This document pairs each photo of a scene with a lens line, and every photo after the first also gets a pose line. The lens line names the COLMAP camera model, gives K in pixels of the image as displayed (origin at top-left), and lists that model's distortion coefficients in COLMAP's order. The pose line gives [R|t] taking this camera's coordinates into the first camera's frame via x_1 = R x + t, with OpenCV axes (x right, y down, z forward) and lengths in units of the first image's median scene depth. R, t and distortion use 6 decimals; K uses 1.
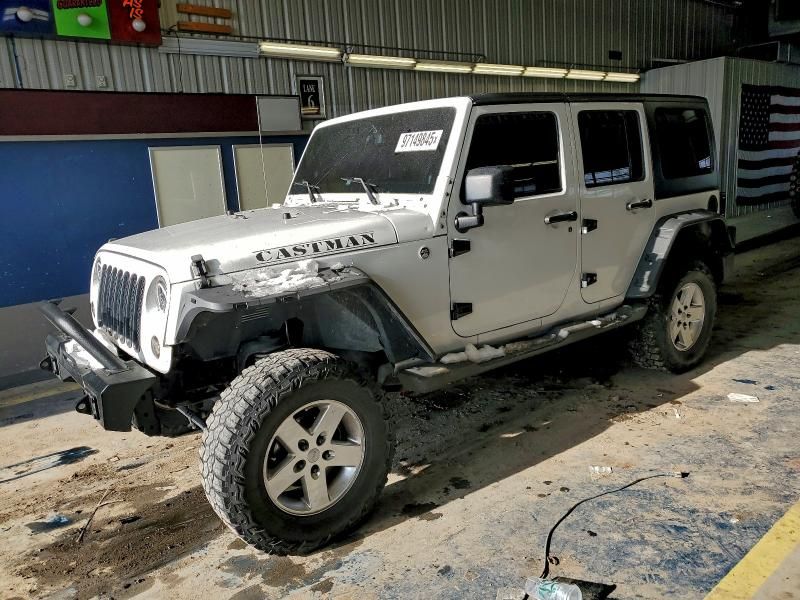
lens RADIAL K [[622.9, 0, 400.0], [0, 622.9, 300.0], [0, 0, 1]] dist [-0.005159, 0.000872]
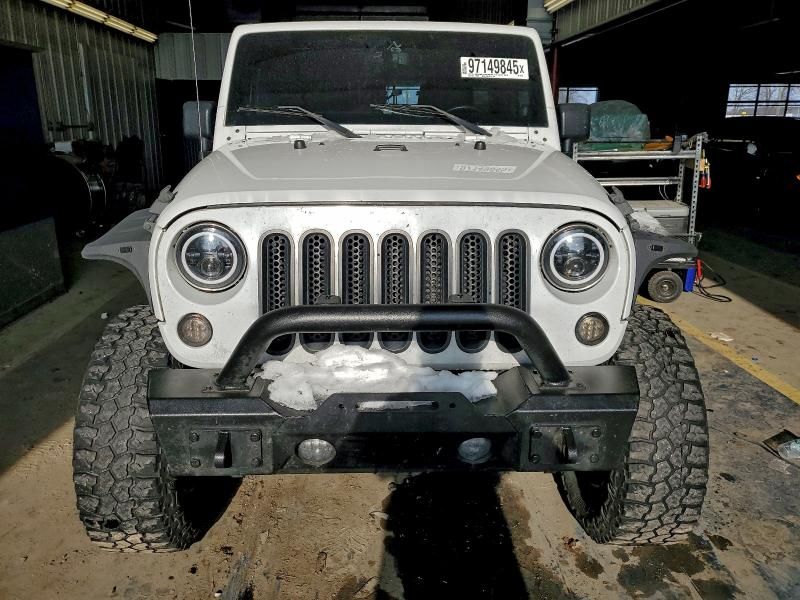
lens RADIAL K [[616.9, 0, 399.1], [0, 616.9, 286.6], [0, 0, 1]] dist [0.001494, -0.005452]
pose [[0.599528, -0.148962, 0.786369, -0.935064], [0.128209, 0.987713, 0.089356, -0.051174], [-0.790018, 0.047248, 0.611260, 0.692165]]
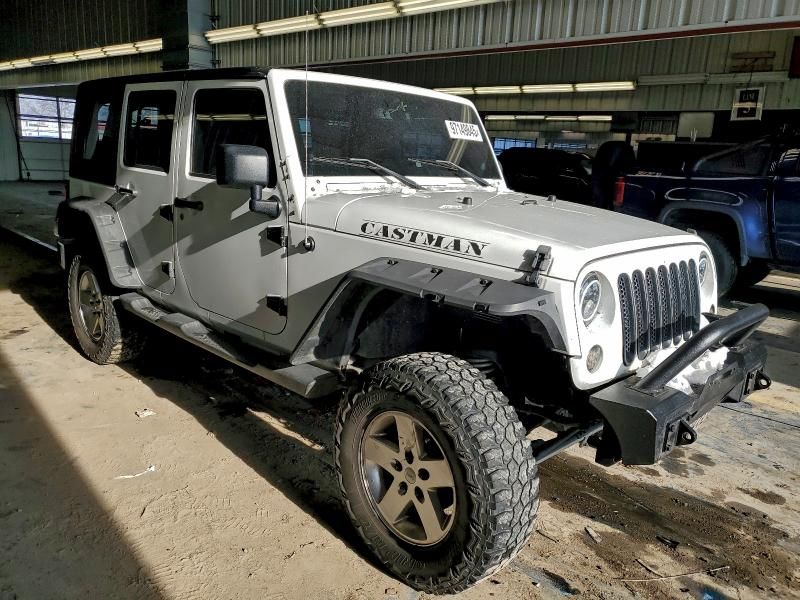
lens RADIAL K [[616.9, 0, 399.1], [0, 616.9, 286.6], [0, 0, 1]] dist [0.001494, -0.005452]
pose [[-0.104245, -0.161185, 0.981403, -1.285227], [0.161556, 0.970929, 0.176626, -0.234619], [-0.981342, 0.176964, -0.075174, 1.474060]]
